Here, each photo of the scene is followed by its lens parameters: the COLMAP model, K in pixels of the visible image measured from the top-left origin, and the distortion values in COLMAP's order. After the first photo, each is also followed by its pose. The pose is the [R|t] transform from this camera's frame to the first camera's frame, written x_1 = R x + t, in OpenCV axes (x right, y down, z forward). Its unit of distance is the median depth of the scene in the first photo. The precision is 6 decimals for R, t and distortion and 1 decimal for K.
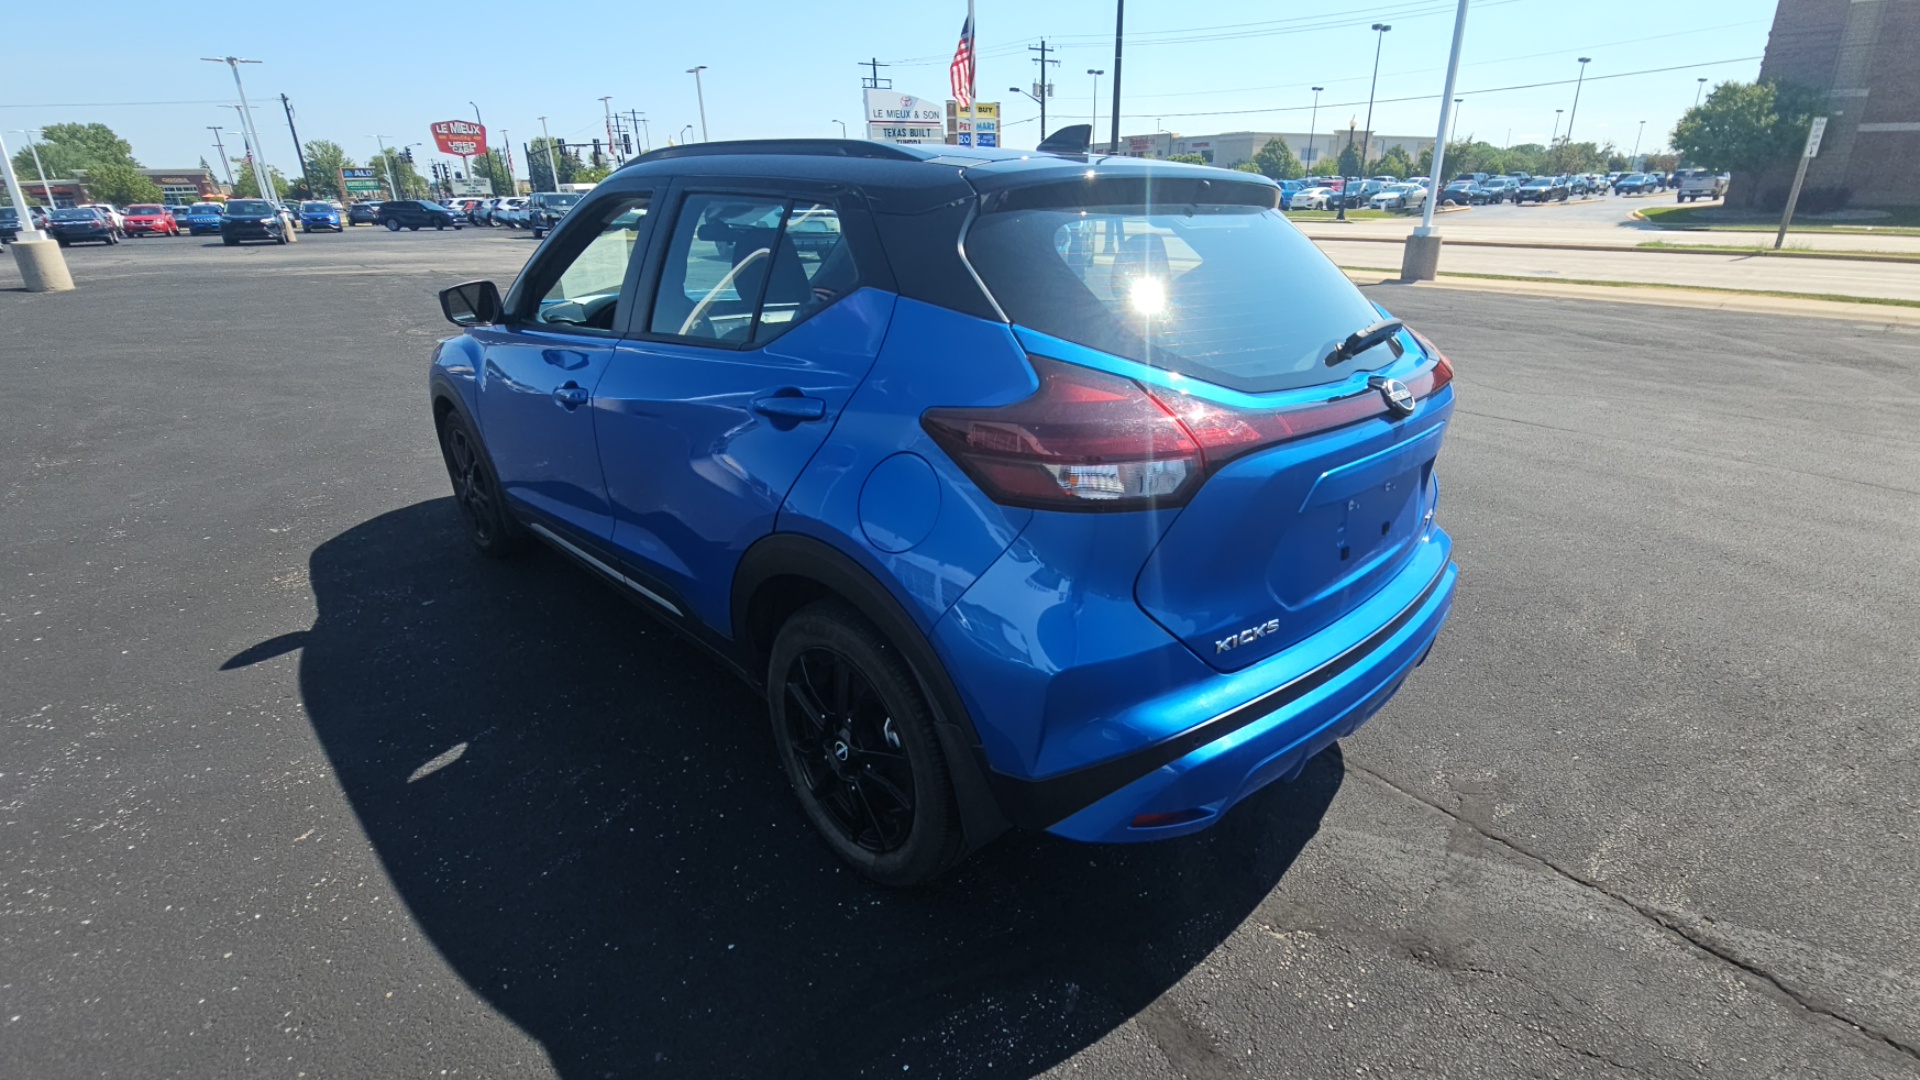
lens RADIAL K [[861.0, 0, 979.2], [0, 861.0, 533.9], [0, 0, 1]] dist [0.010129, -0.007955]
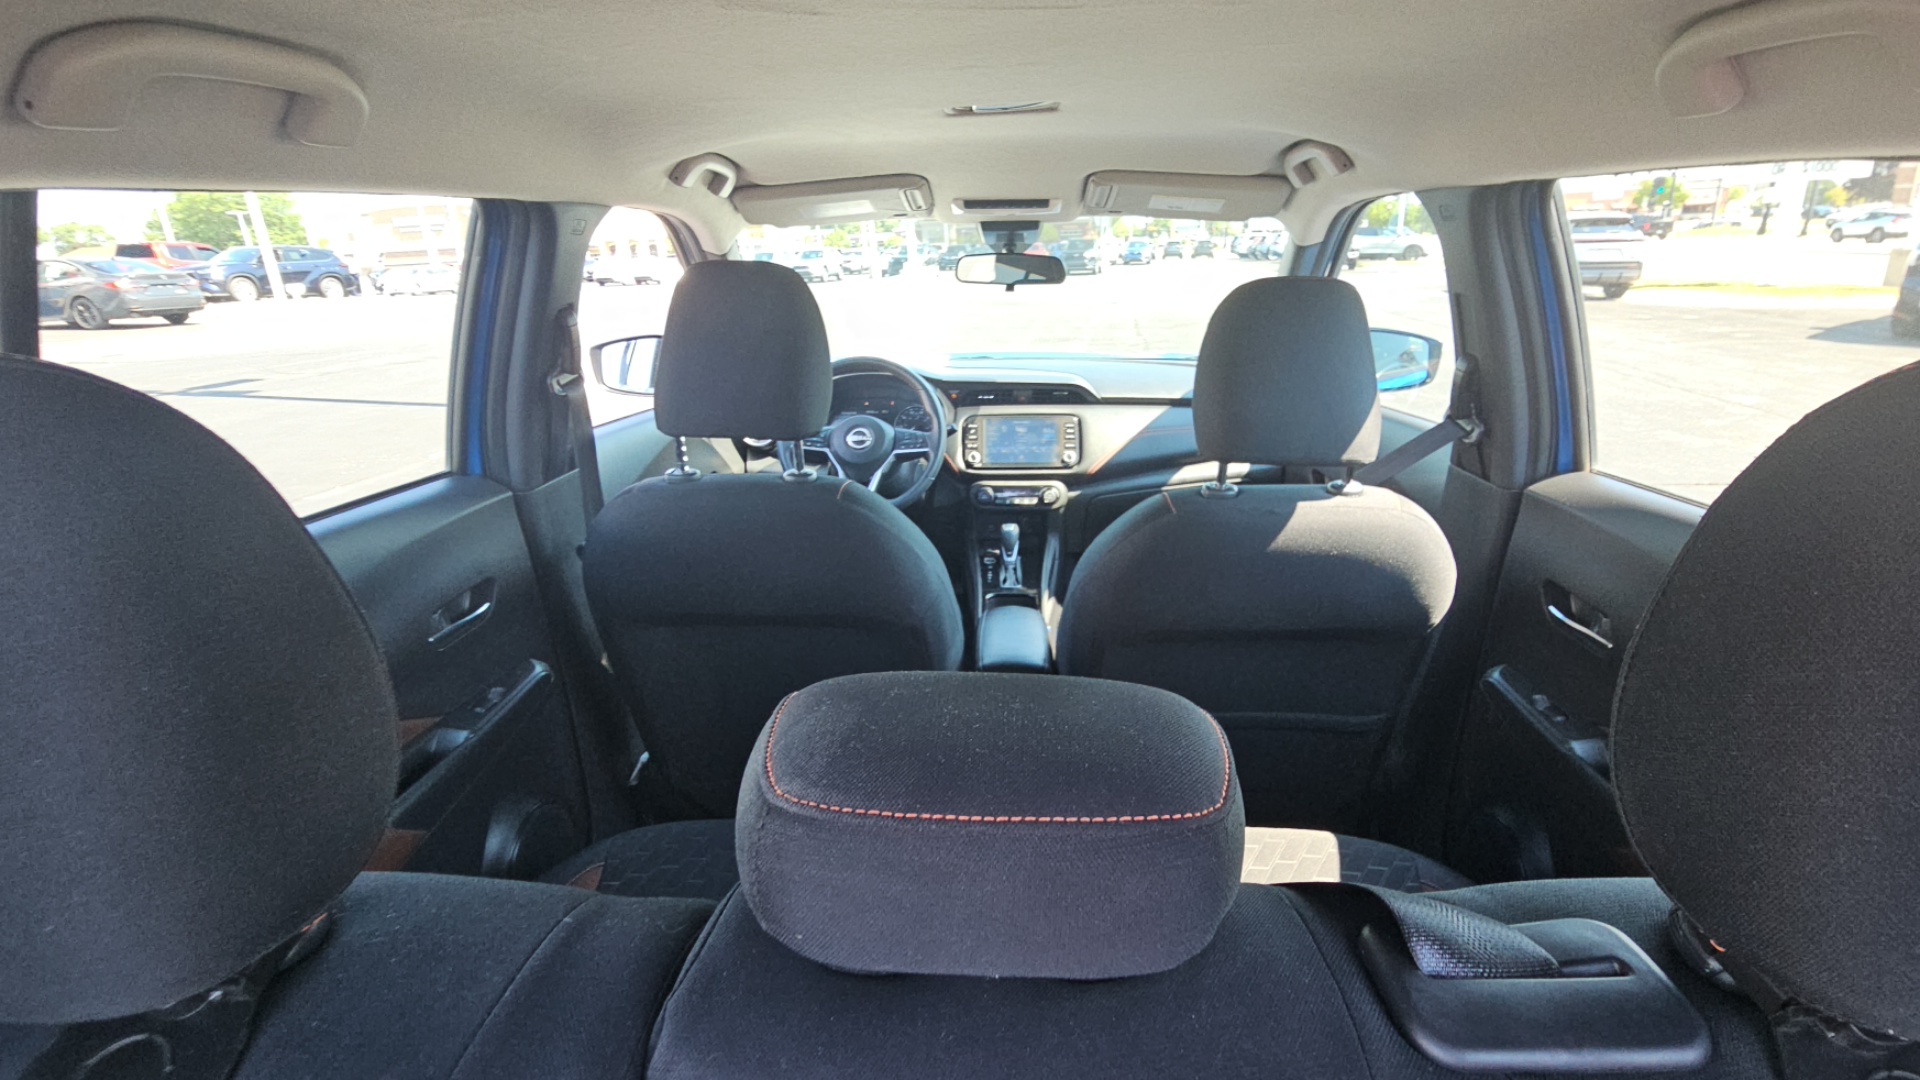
lens RADIAL K [[861.0, 0, 980.5], [0, 861.0, 548.2], [0, 0, 1]] dist [0.010129, -0.007955]
pose [[0.685305, 0.228561, -0.691460, 0.010157], [-0.241042, 0.967146, 0.080792, -0.017686], [0.687209, 0.111304, 0.717882, 0.050351]]
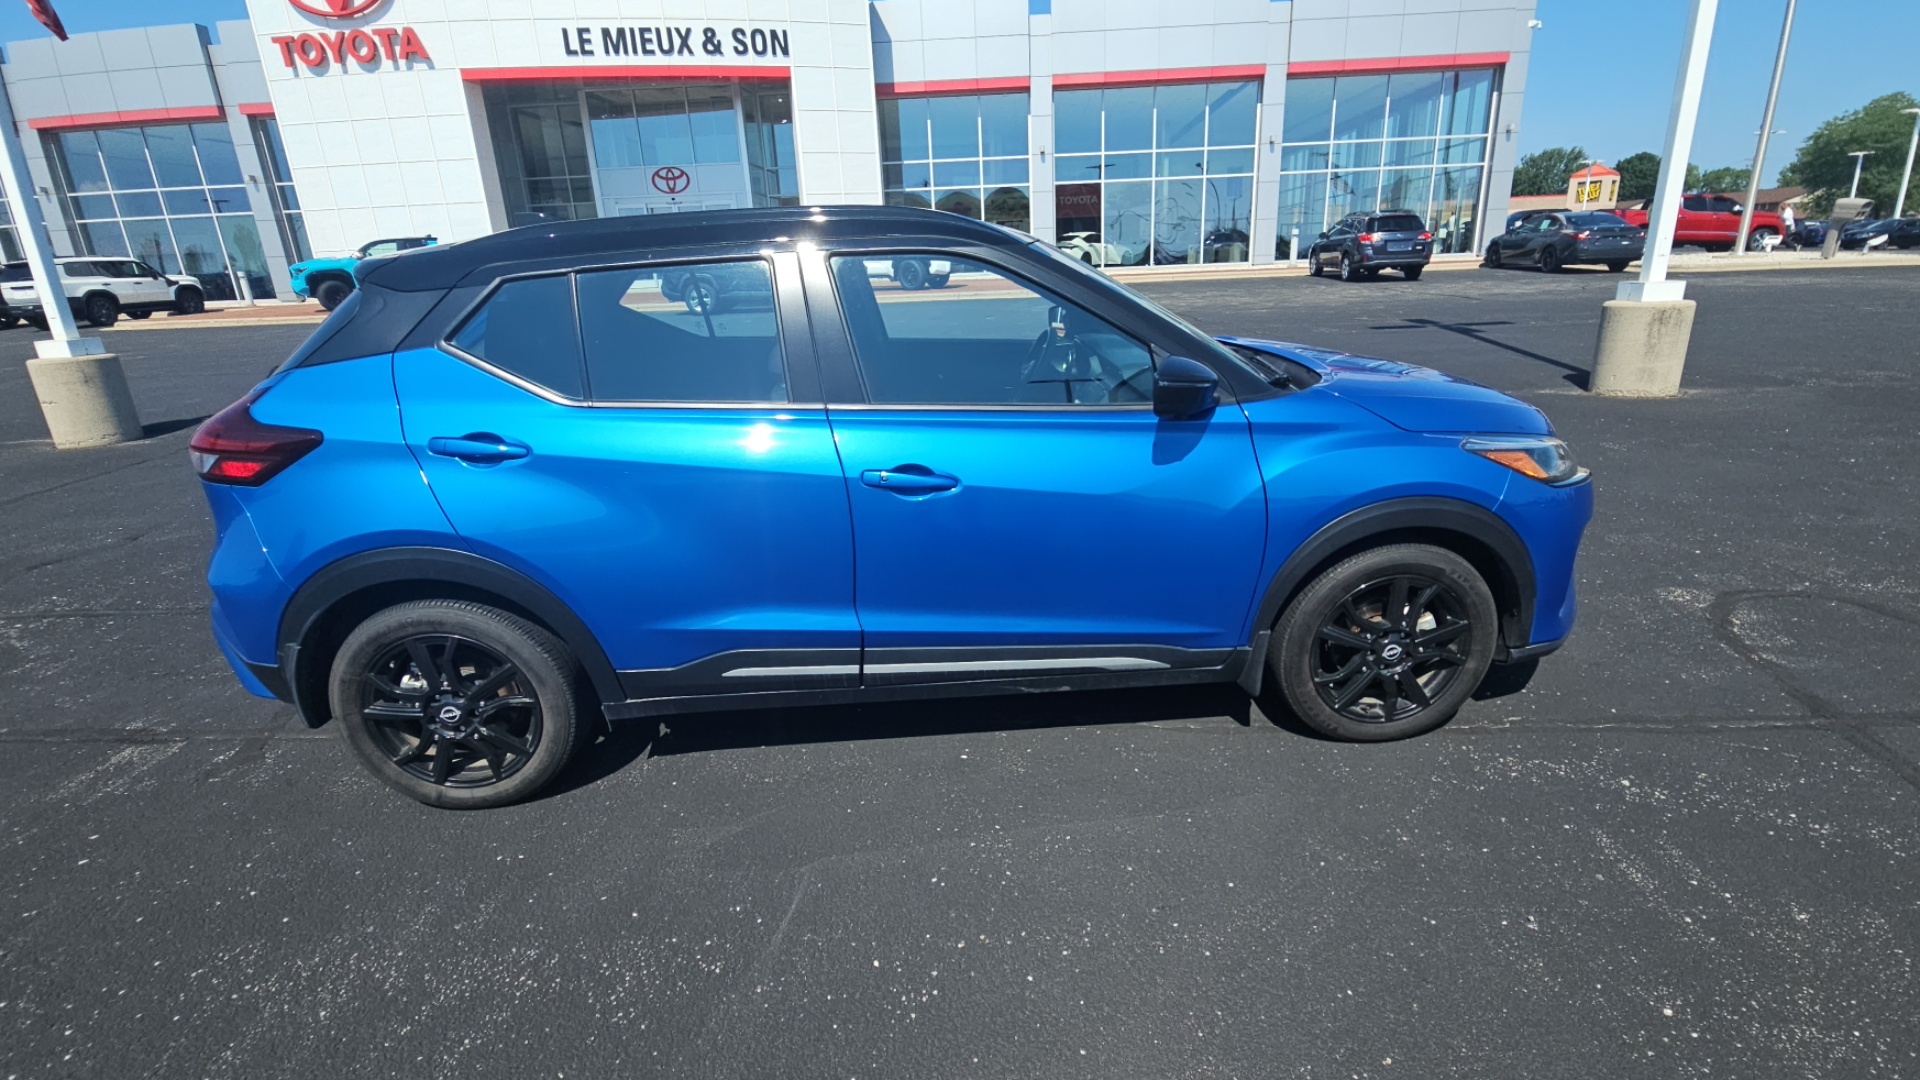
lens RADIAL K [[861.0, 0, 980.3], [0, 861.0, 529.7], [0, 0, 1]] dist [0.010129, -0.007955]
pose [[-0.648292, 0.267206, -0.712965, 0.038854], [-0.237182, 0.818930, 0.522587, -0.048680], [0.723507, 0.507892, -0.467529, 0.123262]]
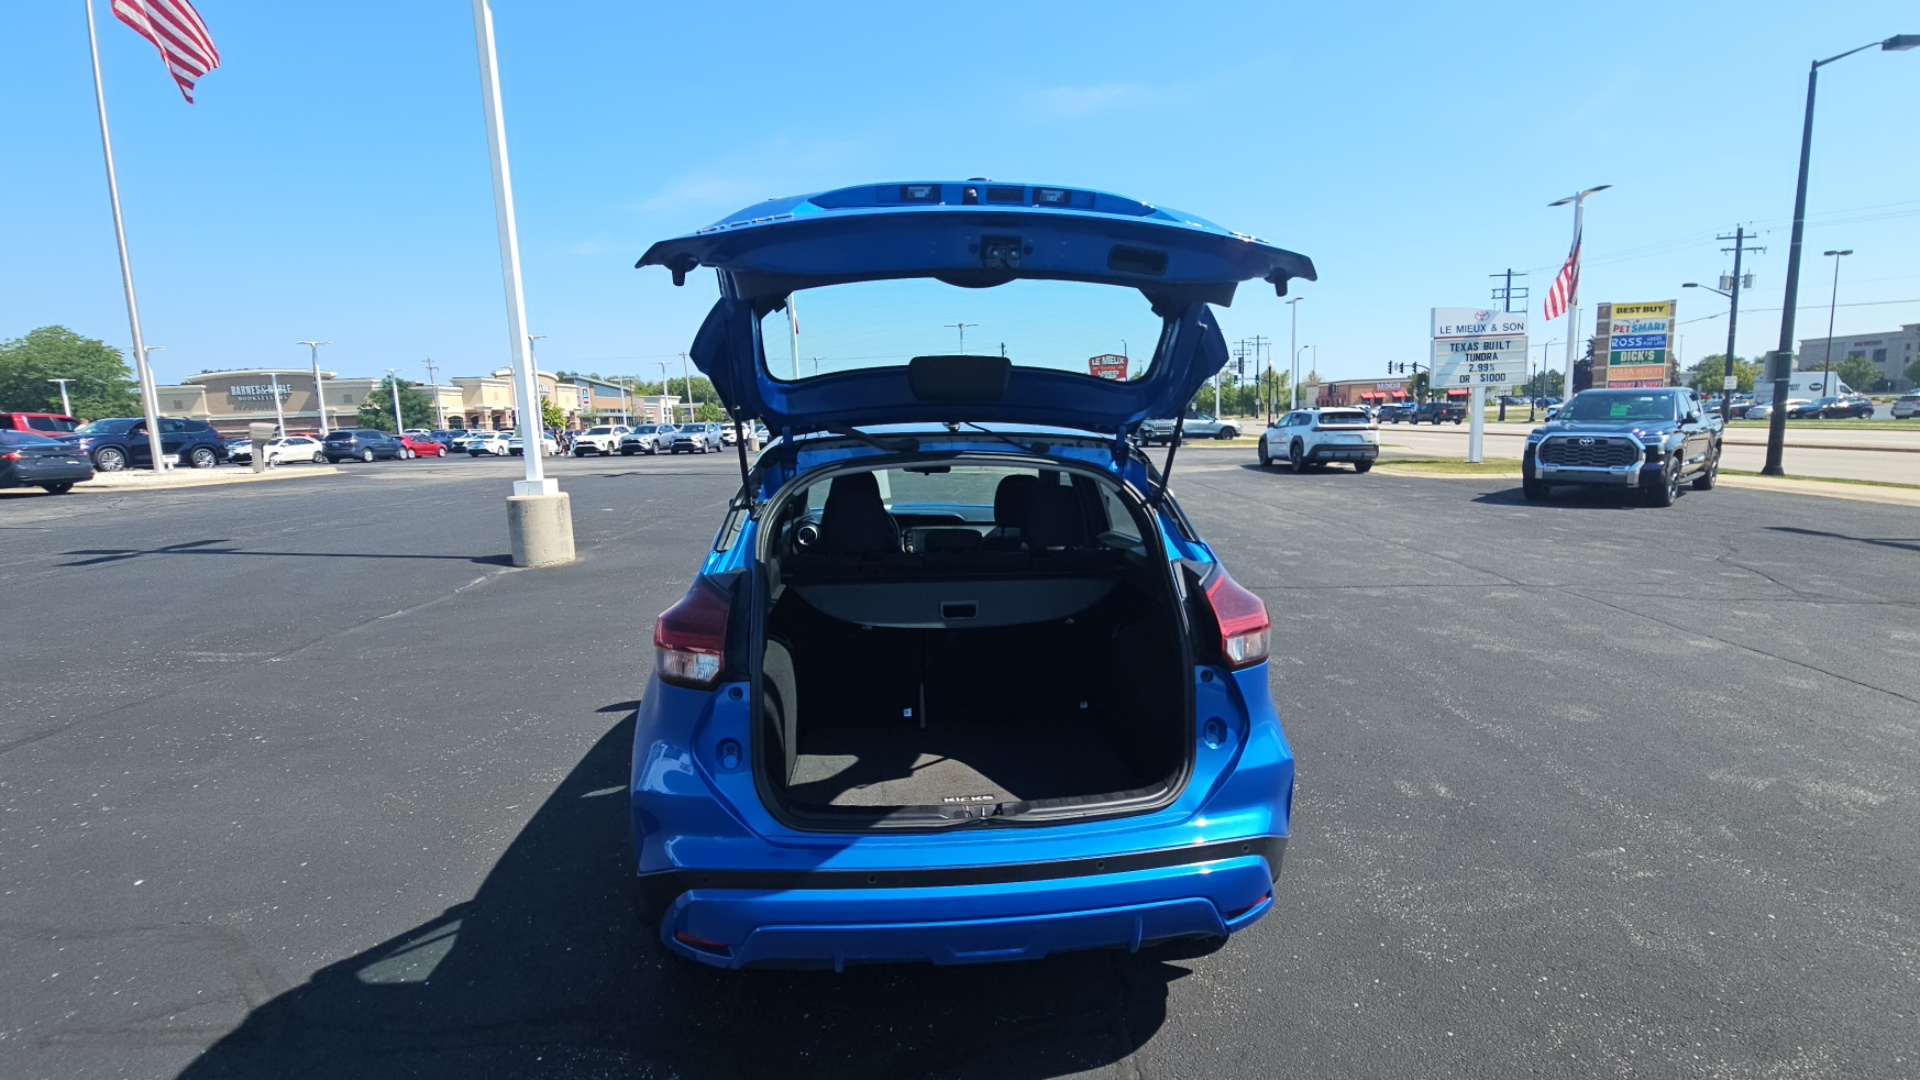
lens RADIAL K [[861.0, 0, 979.7], [0, 861.0, 531.7], [0, 0, 1]] dist [0.010129, -0.007955]
pose [[0.785913, 0.074142, -0.613877, 0.048917], [-0.212222, 0.964824, -0.155168, -0.005385], [0.580778, 0.252227, 0.774001, 0.004485]]
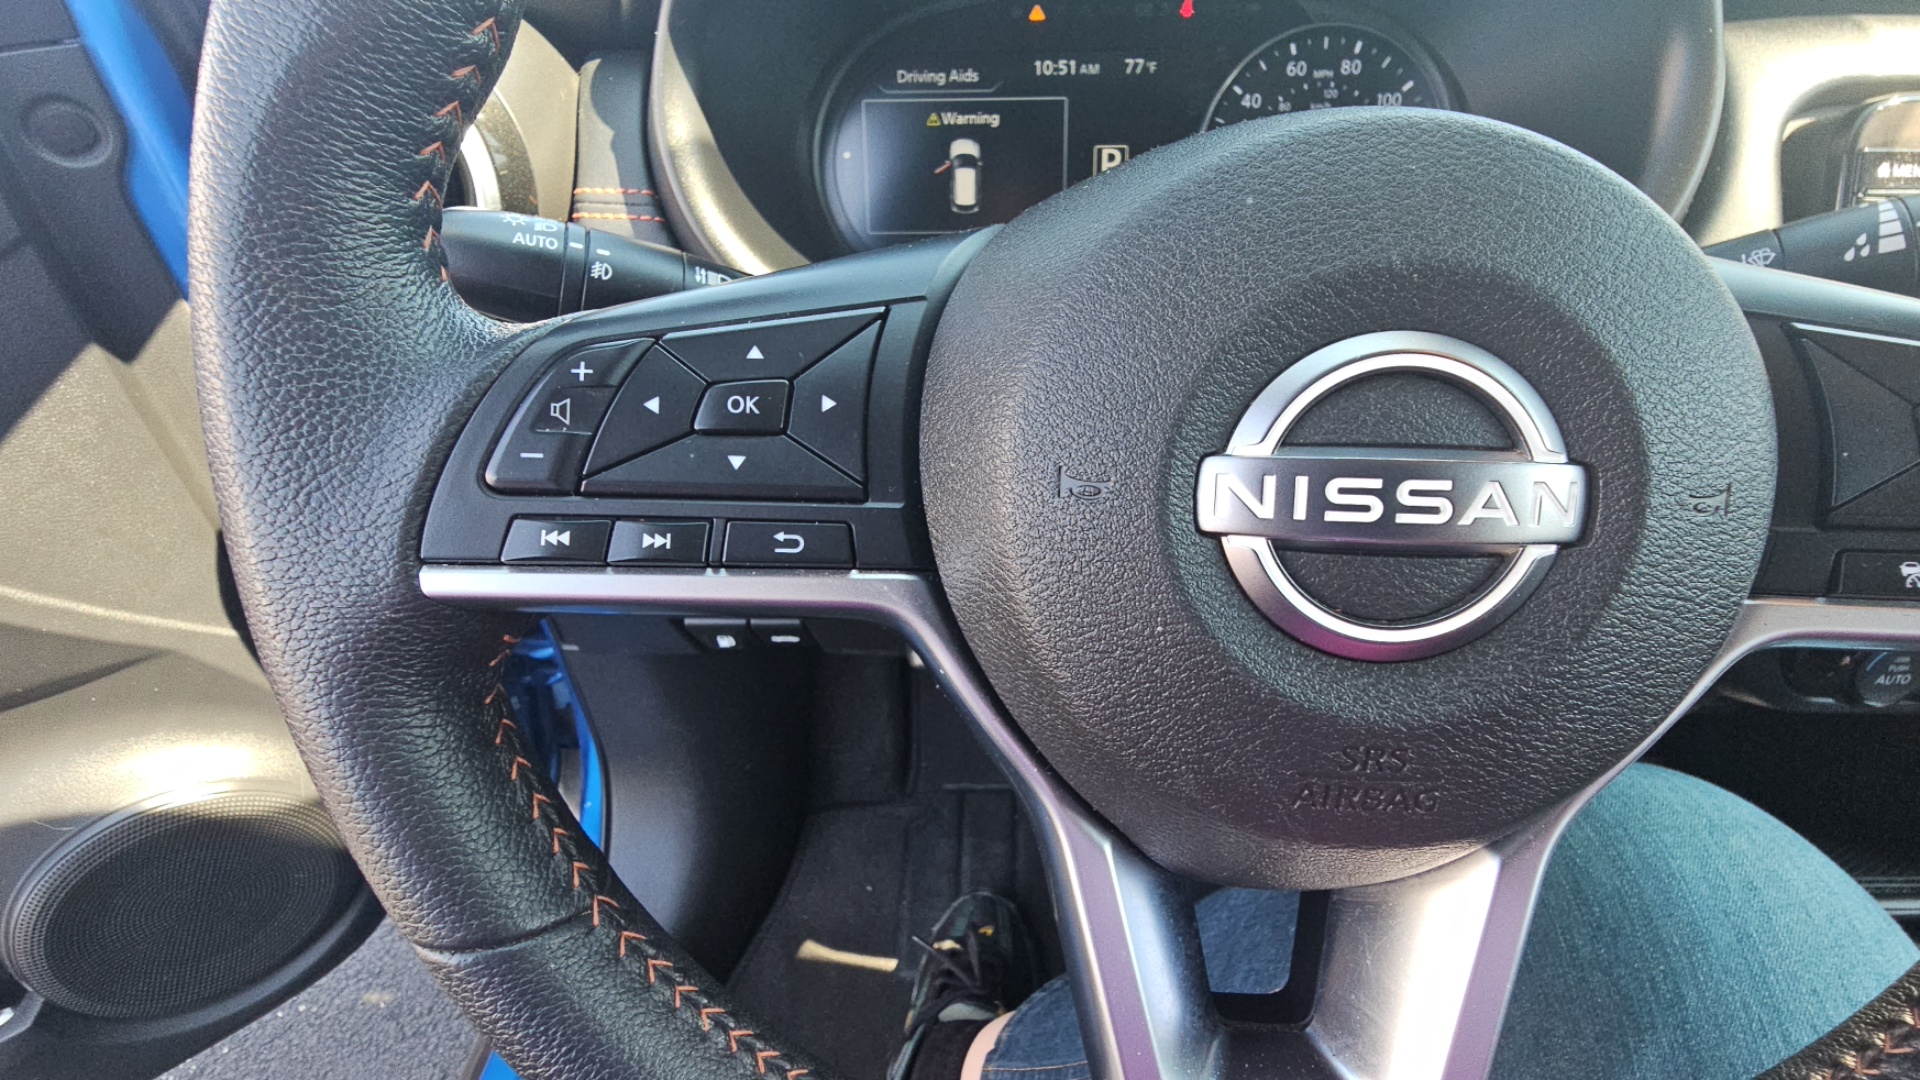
lens RADIAL K [[861.0, 0, 981.9], [0, 861.0, 550.1], [0, 0, 1]] dist [0.010129, -0.007955]
pose [[0.702017, 0.435017, -0.563854, -0.027680], [-0.232455, 0.888358, 0.395961, -0.018765], [0.673154, -0.146901, 0.724764, 0.075750]]
